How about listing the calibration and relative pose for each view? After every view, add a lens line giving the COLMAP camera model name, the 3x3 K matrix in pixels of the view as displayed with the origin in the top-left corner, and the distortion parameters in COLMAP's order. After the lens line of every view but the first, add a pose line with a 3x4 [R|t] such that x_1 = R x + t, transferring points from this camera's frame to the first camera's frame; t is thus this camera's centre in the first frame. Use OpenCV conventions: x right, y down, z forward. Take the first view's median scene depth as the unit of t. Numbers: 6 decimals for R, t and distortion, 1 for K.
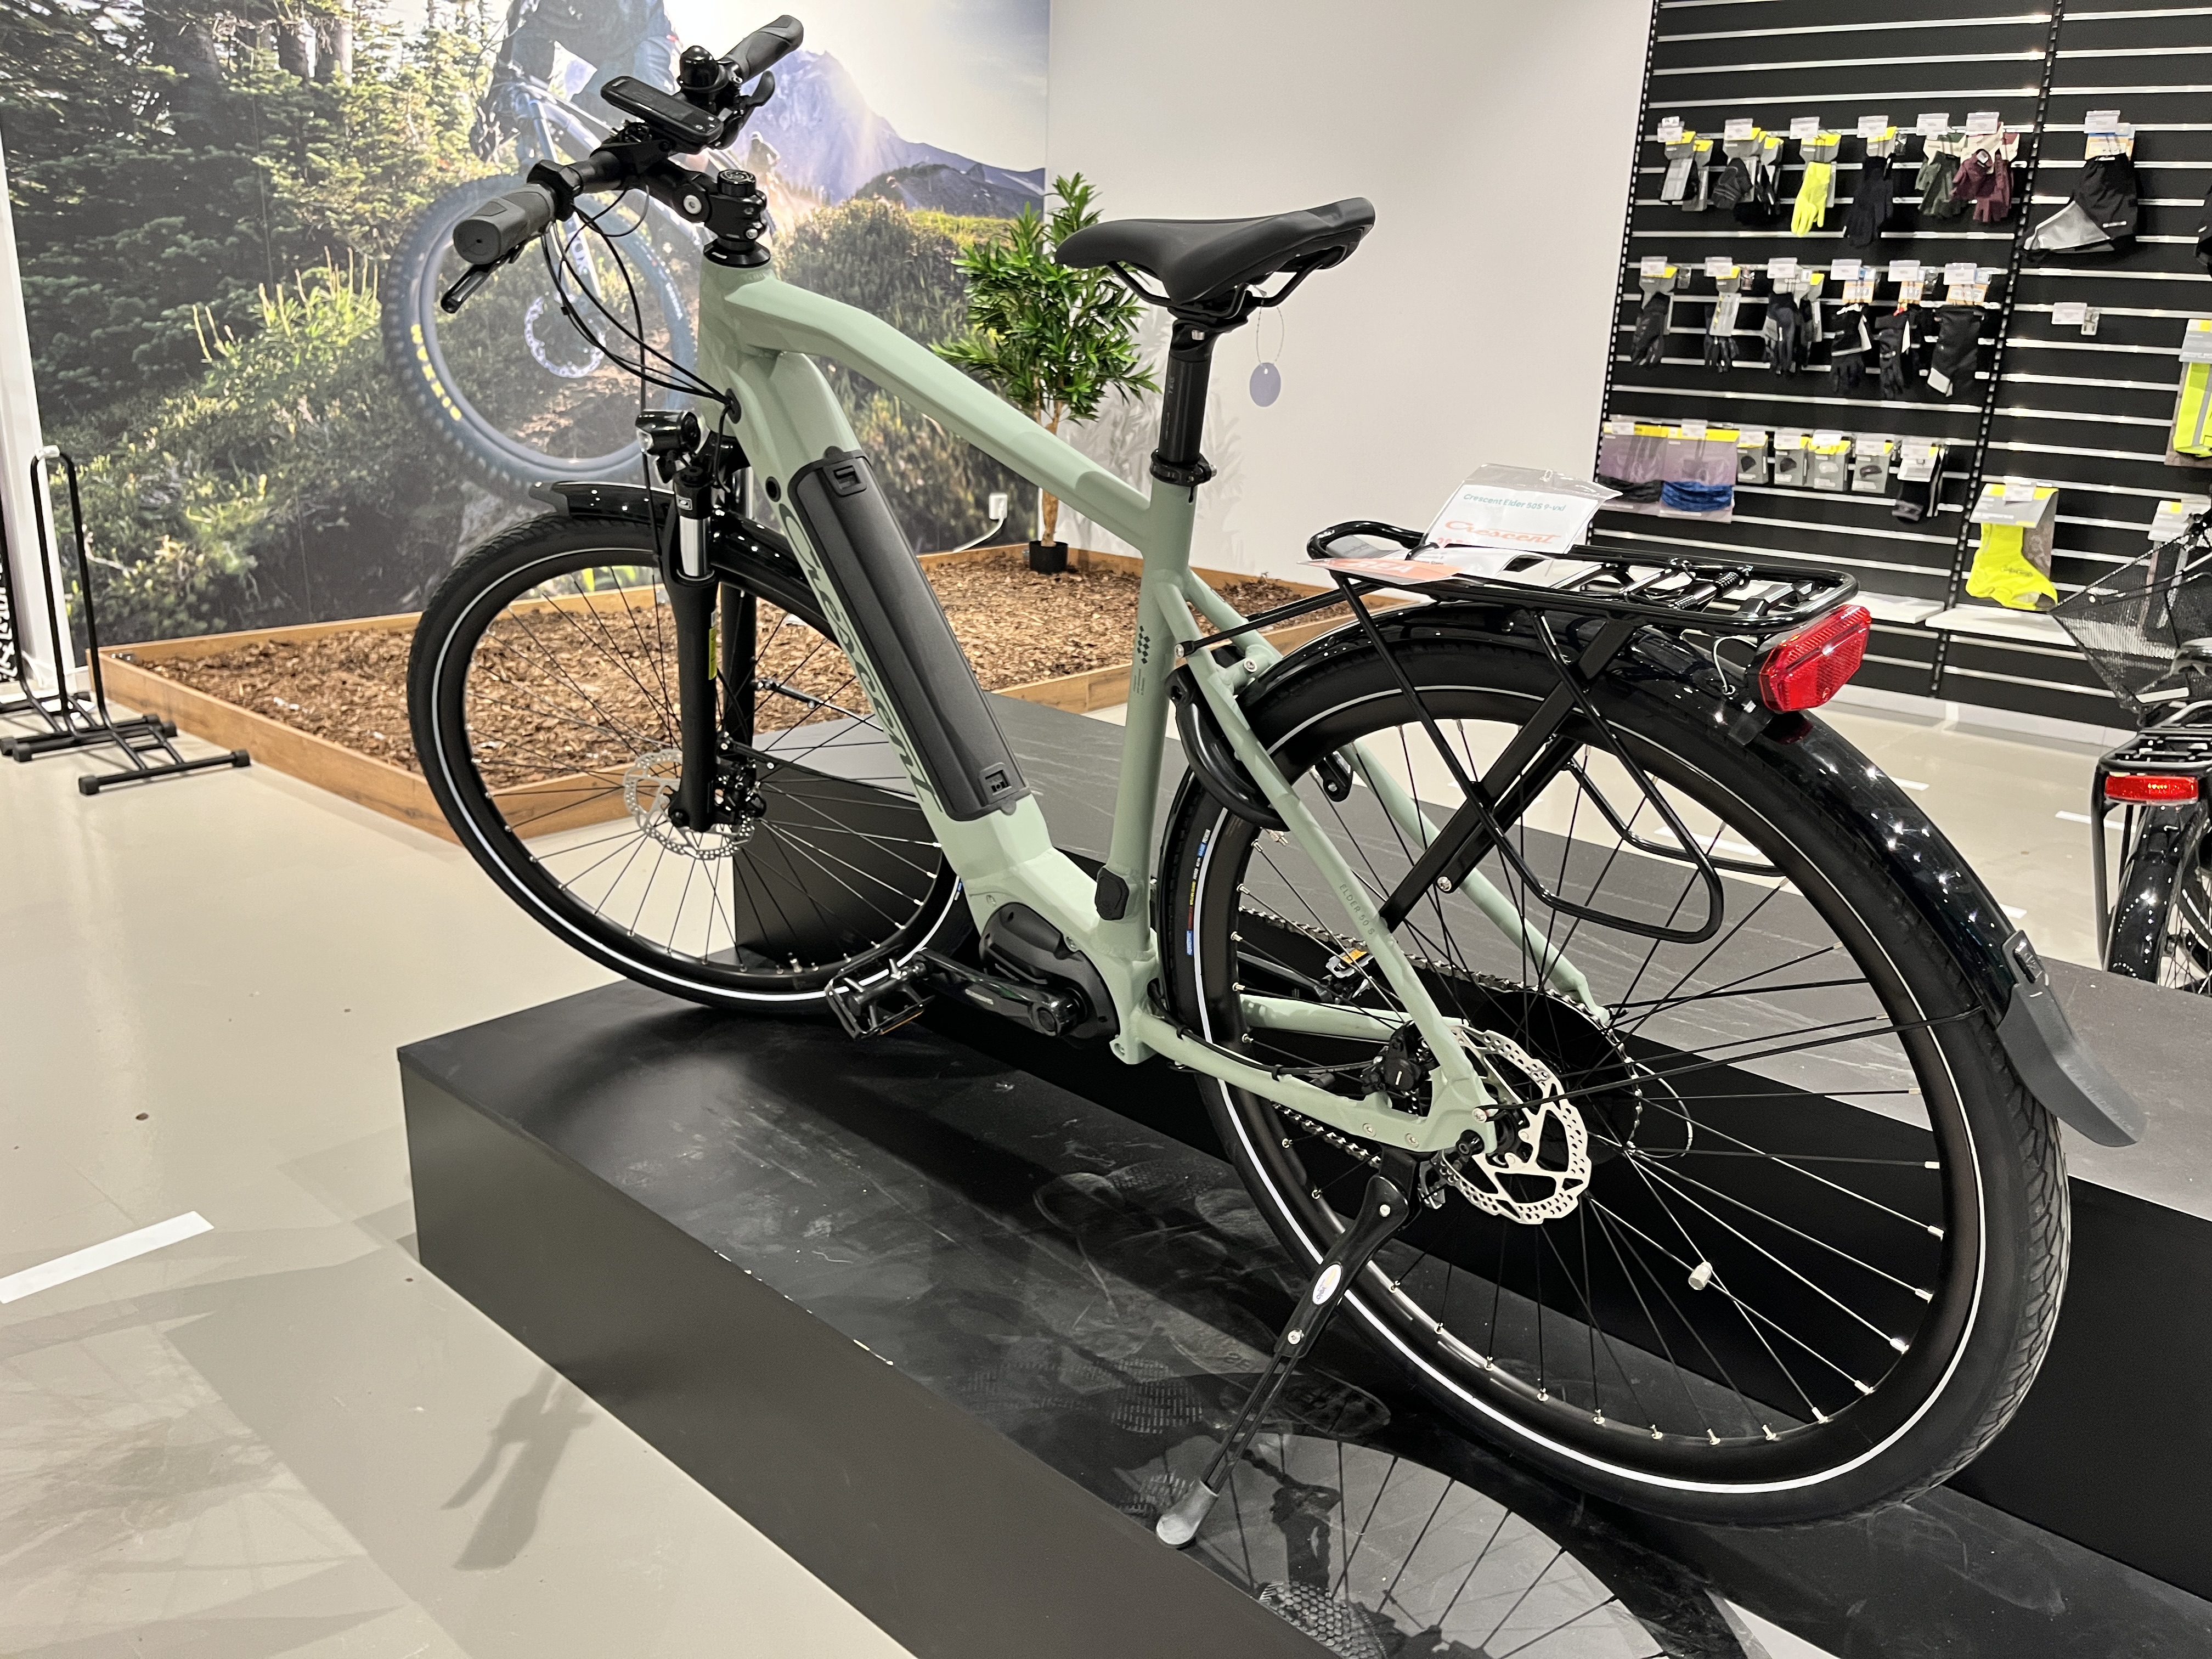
lens RADIAL K [[1672.3, 0, 1124.3], [0, 1672.3, 833.7], [0, 0, 1]] dist [0.052221, -0.079023]
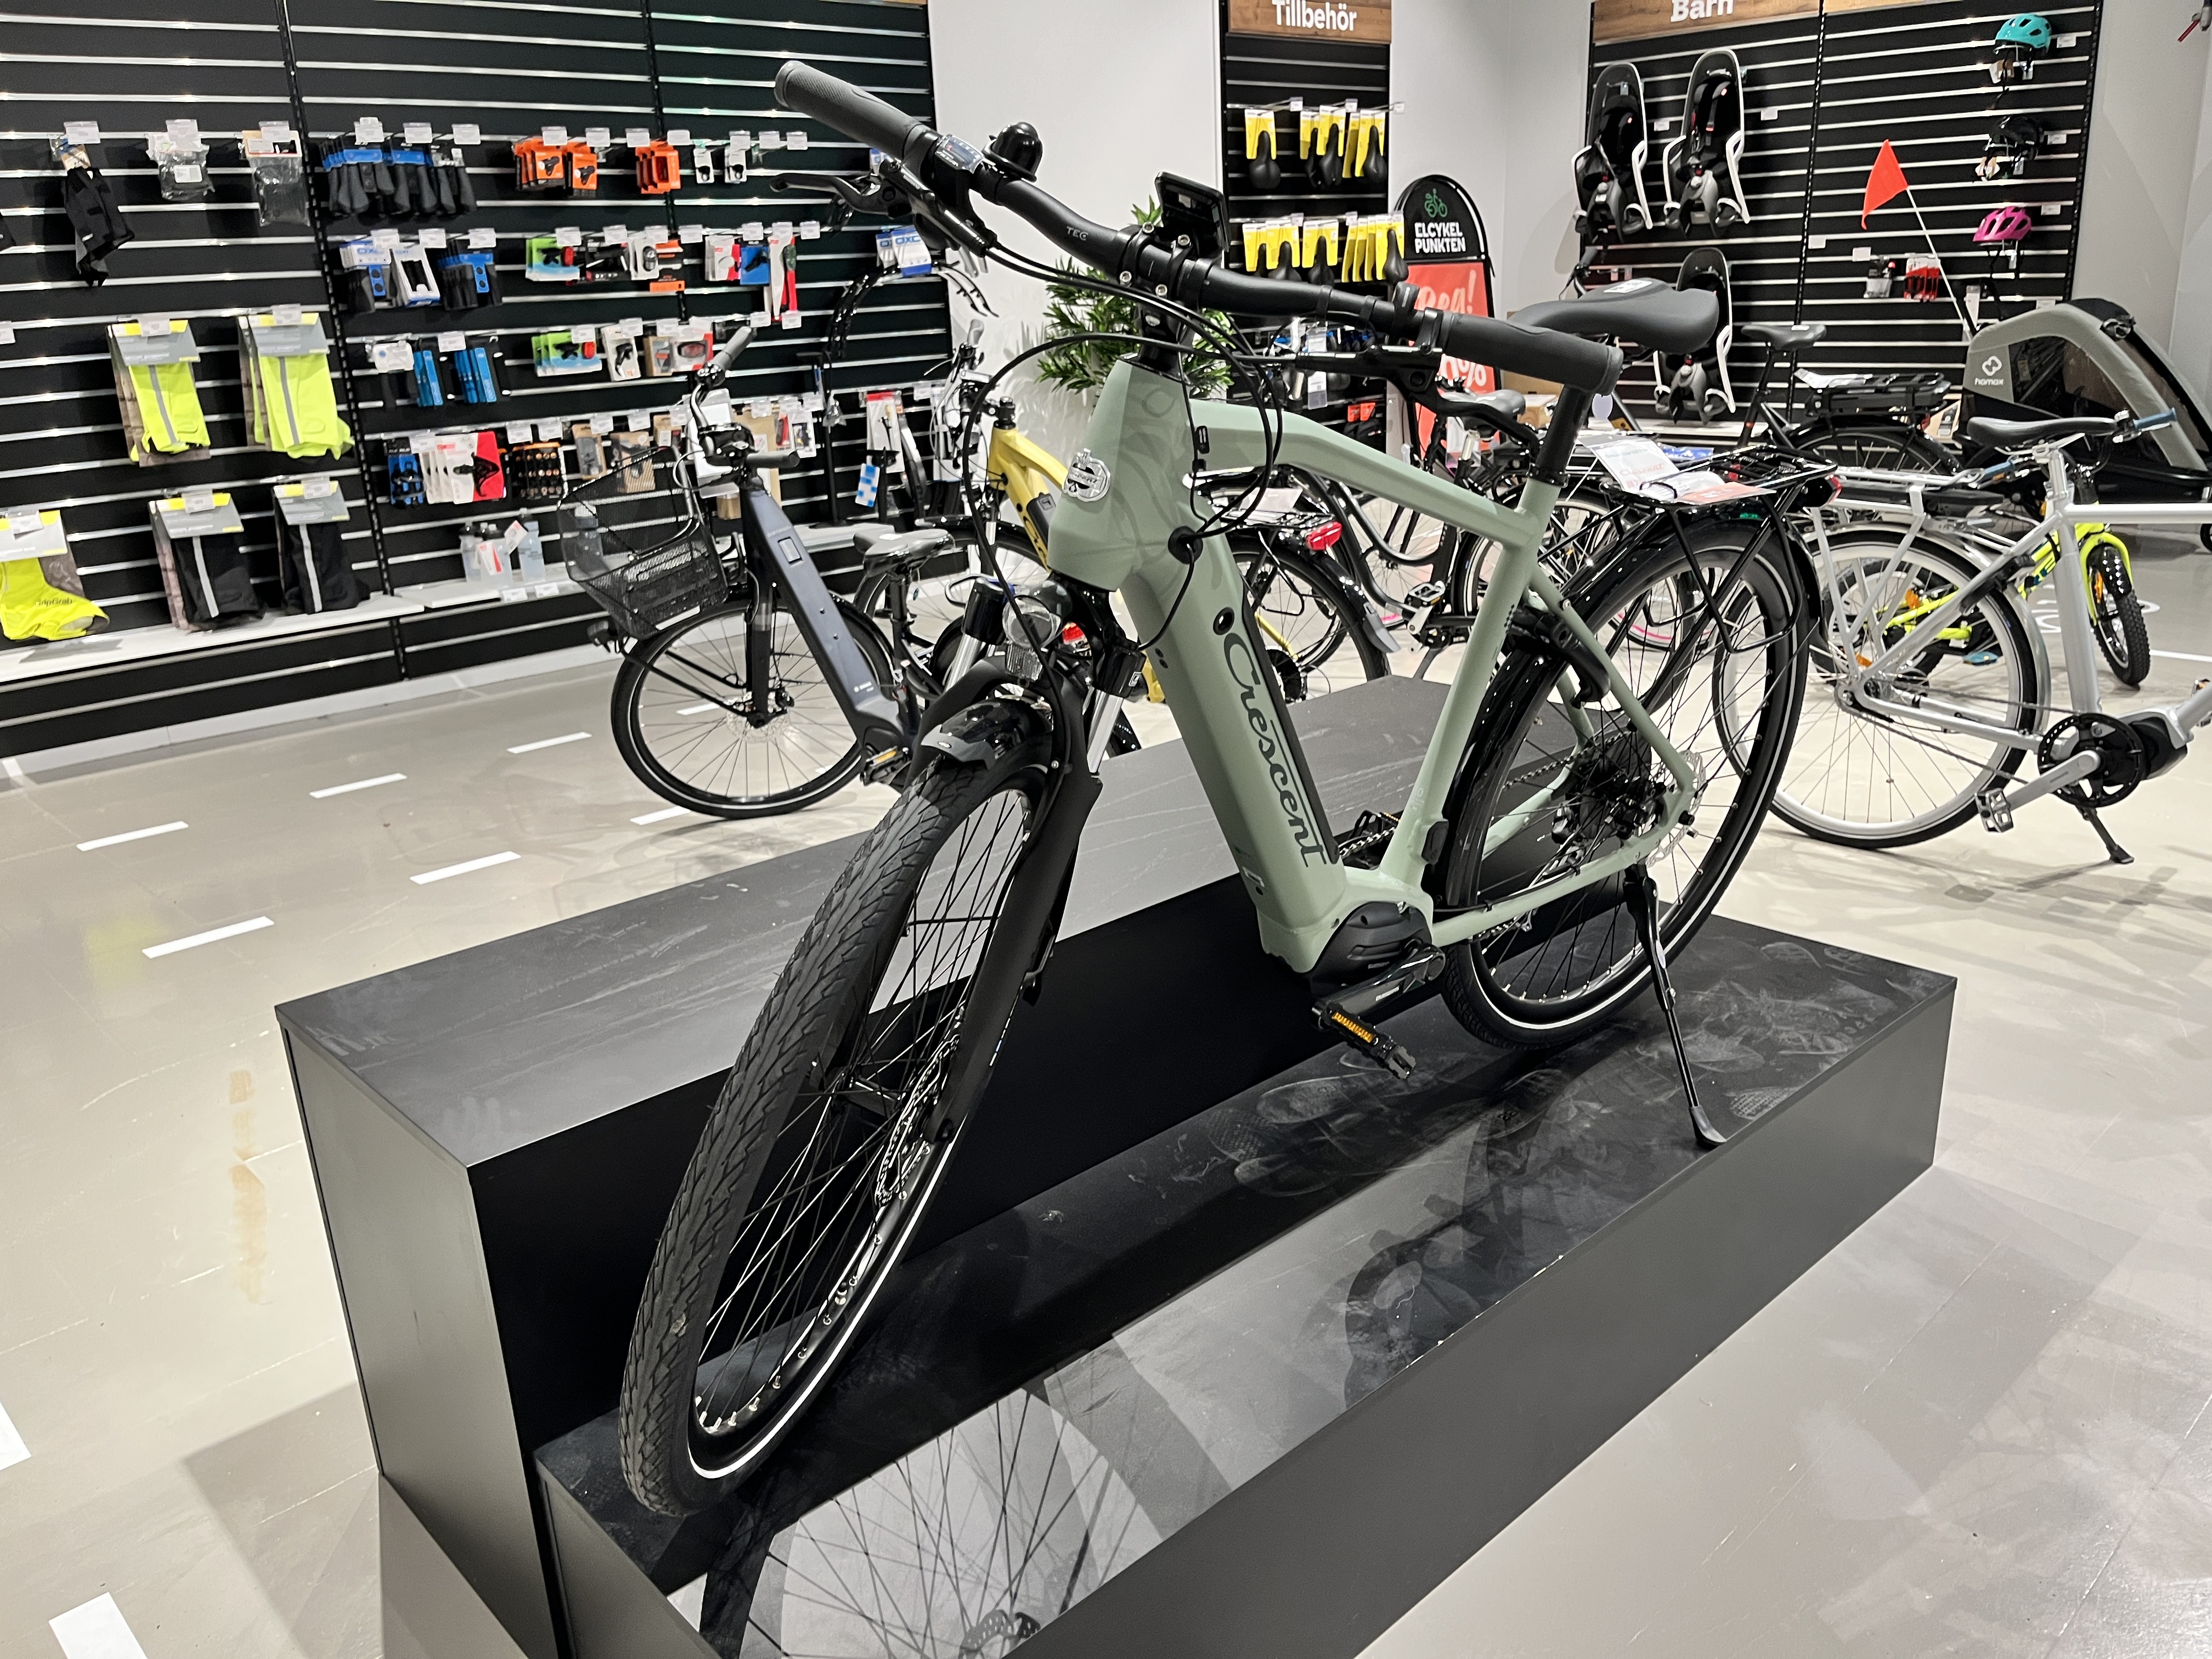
lens RADIAL K [[1672.3, 0, 1115.7], [0, 1672.3, 848.6], [0, 0, 1]] dist [0.052221, -0.079023]
pose [[0.097187, -0.366228, 0.925436, -0.324540], [0.343422, 0.885069, 0.314188, -0.118276], [-0.934139, 0.287280, 0.211788, 0.264866]]
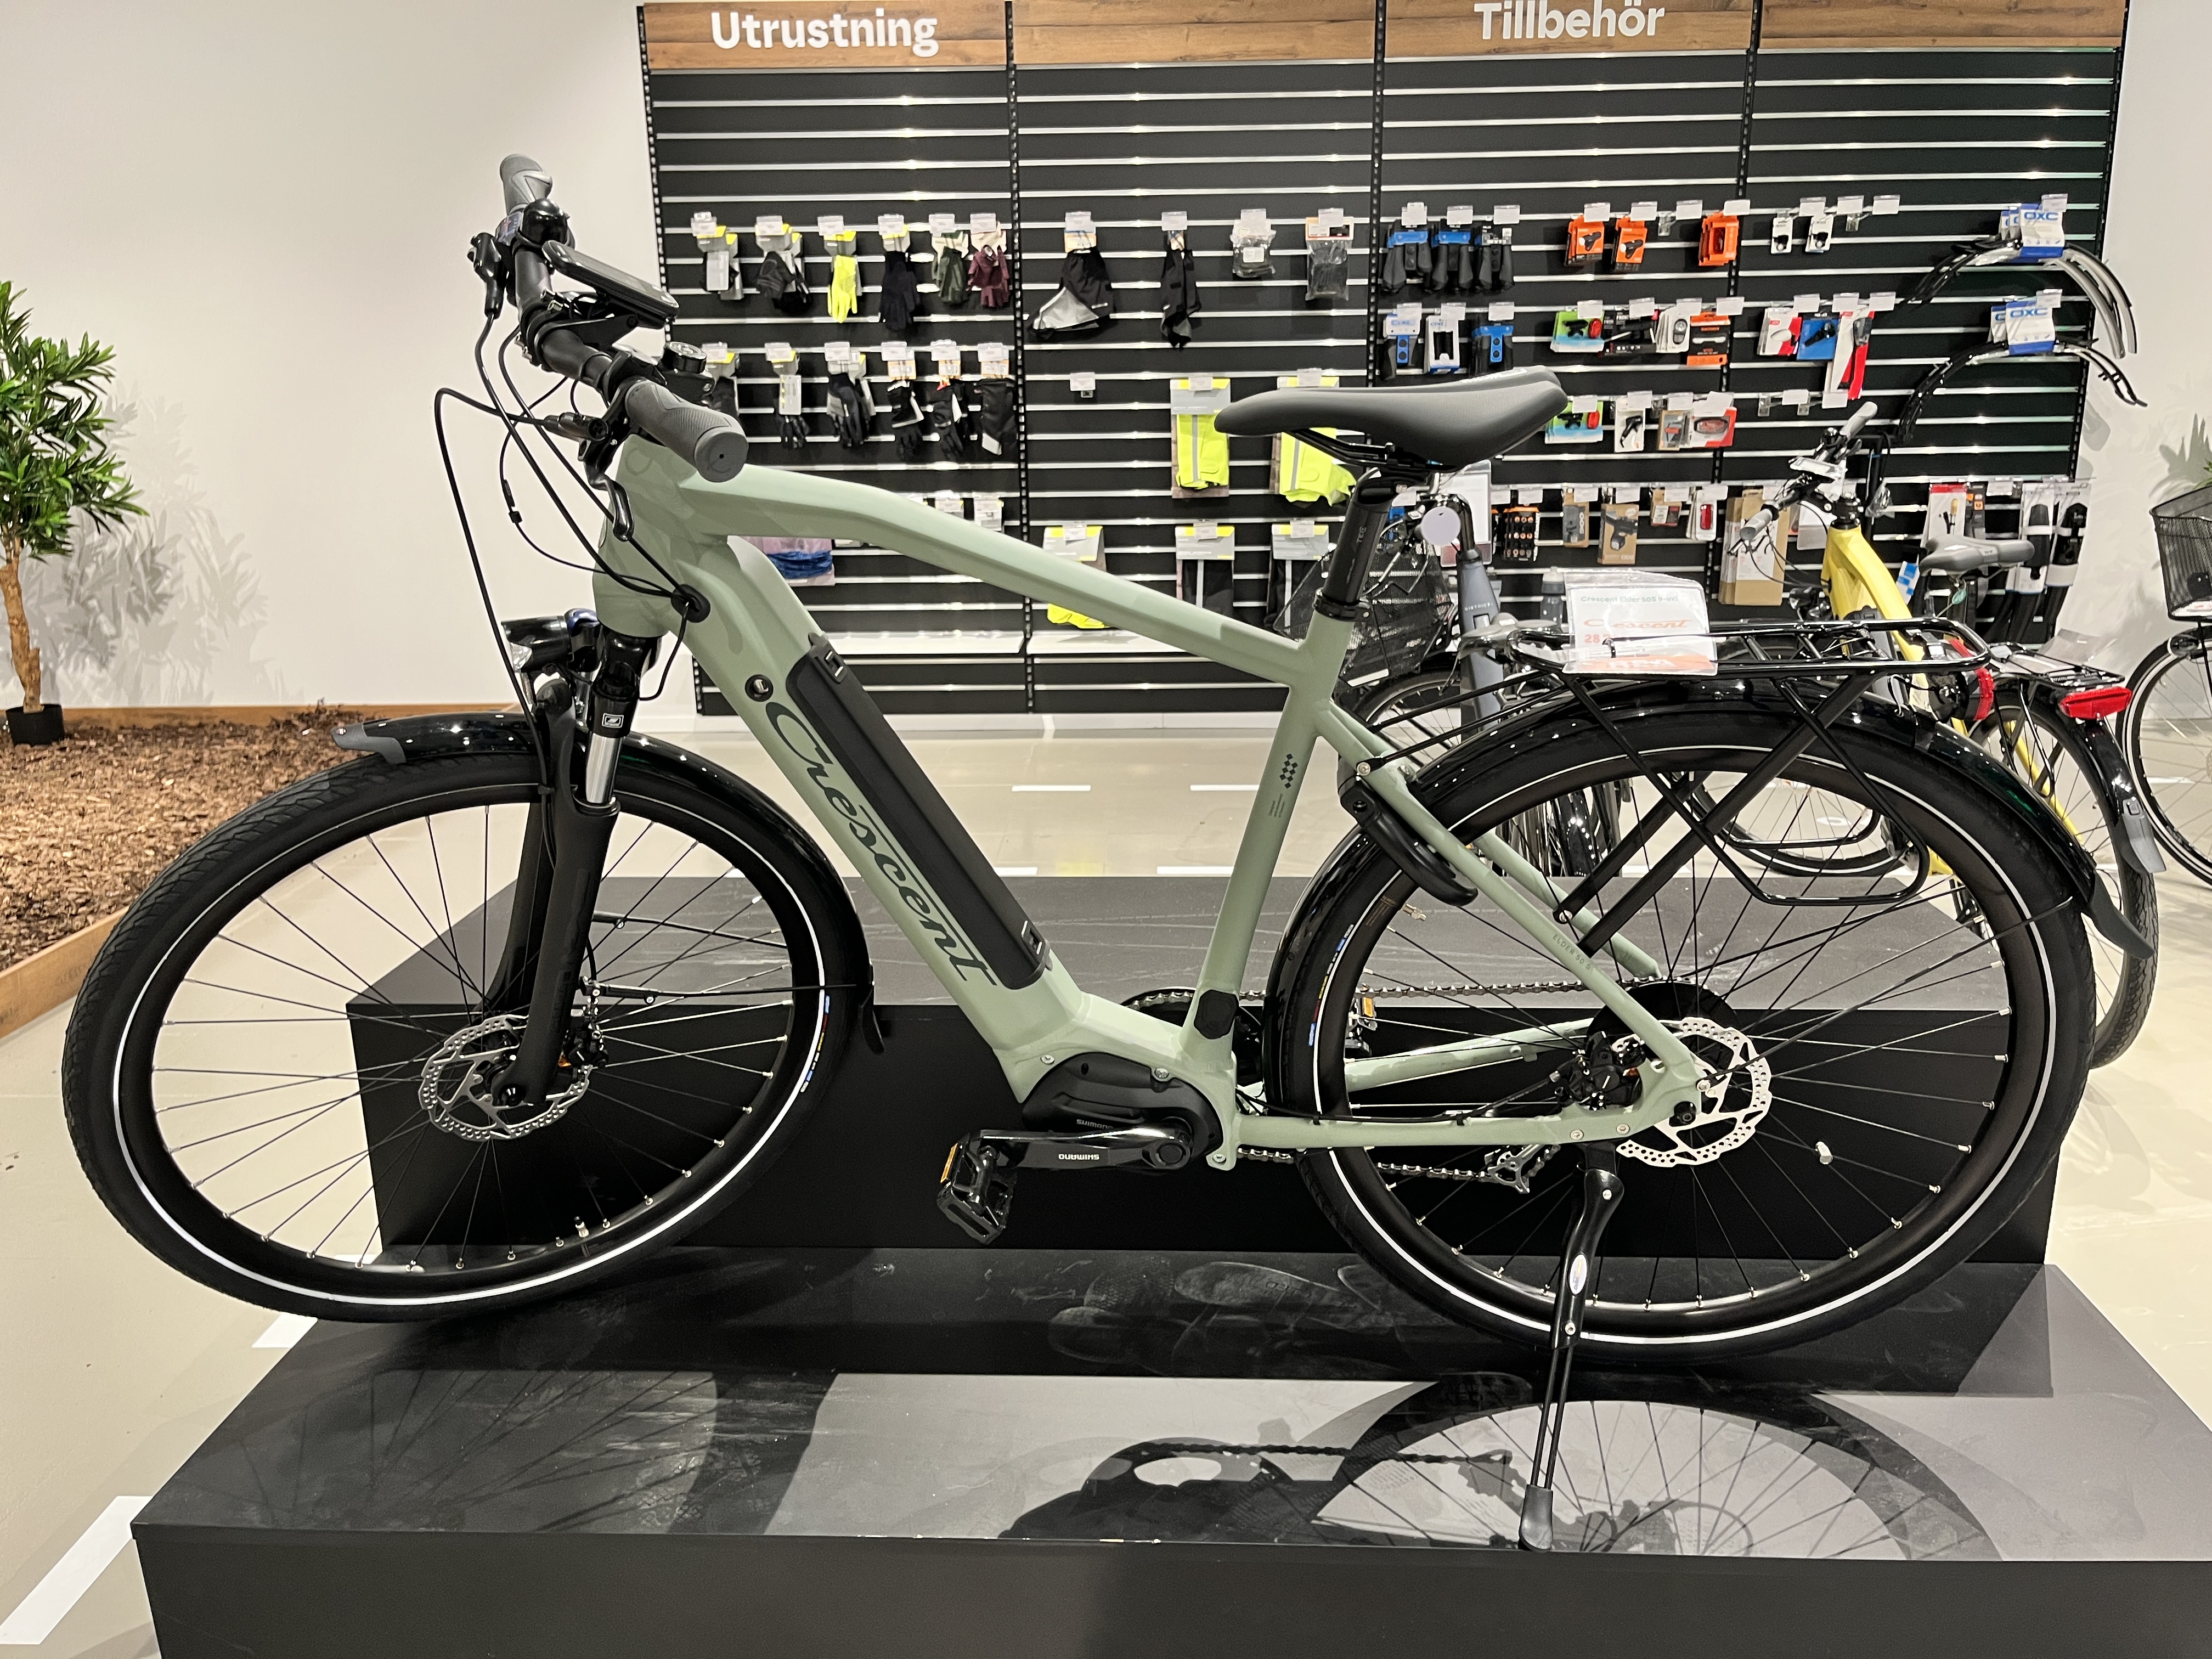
lens RADIAL K [[1672.3, 0, 1111.9], [0, 1672.3, 840.2], [0, 0, 1]] dist [0.052221, -0.079023]
pose [[0.777974, -0.213172, 0.591028, -0.179905], [0.231312, 0.971790, 0.046028, -0.036422], [-0.584168, 0.100903, 0.805336, 0.051489]]
